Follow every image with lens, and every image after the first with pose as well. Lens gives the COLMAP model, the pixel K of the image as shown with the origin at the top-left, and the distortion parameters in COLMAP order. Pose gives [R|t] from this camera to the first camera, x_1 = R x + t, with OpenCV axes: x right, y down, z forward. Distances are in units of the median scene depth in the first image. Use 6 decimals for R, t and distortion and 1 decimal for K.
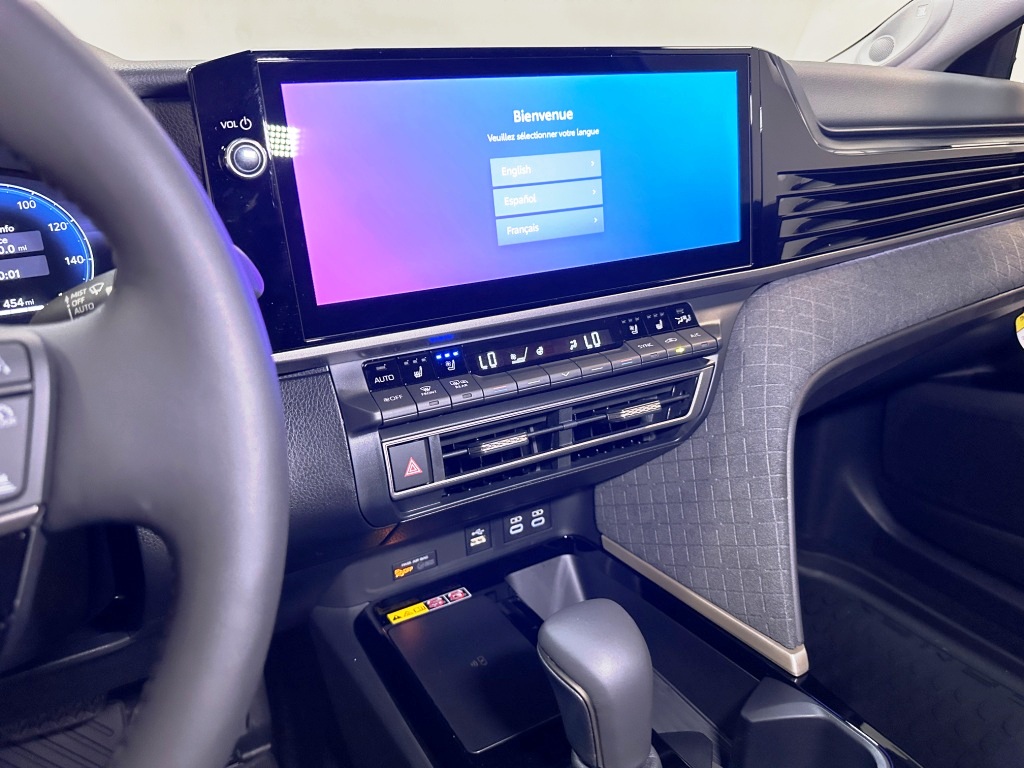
lens RADIAL K [[710.0, 0, 493.2], [0, 710.0, 369.3], [0, 0, 1]] dist [0.070476, -0.137822]
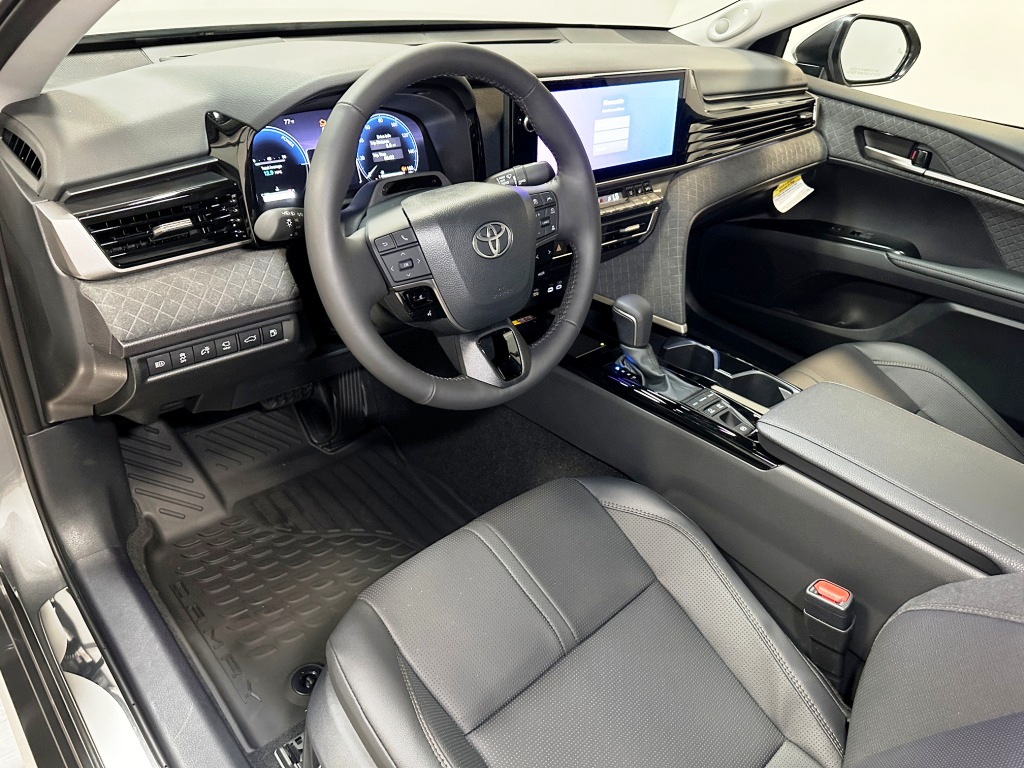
lens RADIAL K [[710.0, 0, 493.2], [0, 710.0, 369.3], [0, 0, 1]] dist [0.070476, -0.137822]
pose [[0.962568, -0.027606, 0.269631, -0.956926], [-0.028351, 0.979087, 0.201454, 0.056297], [-0.269553, -0.201558, 0.941656, -1.300169]]
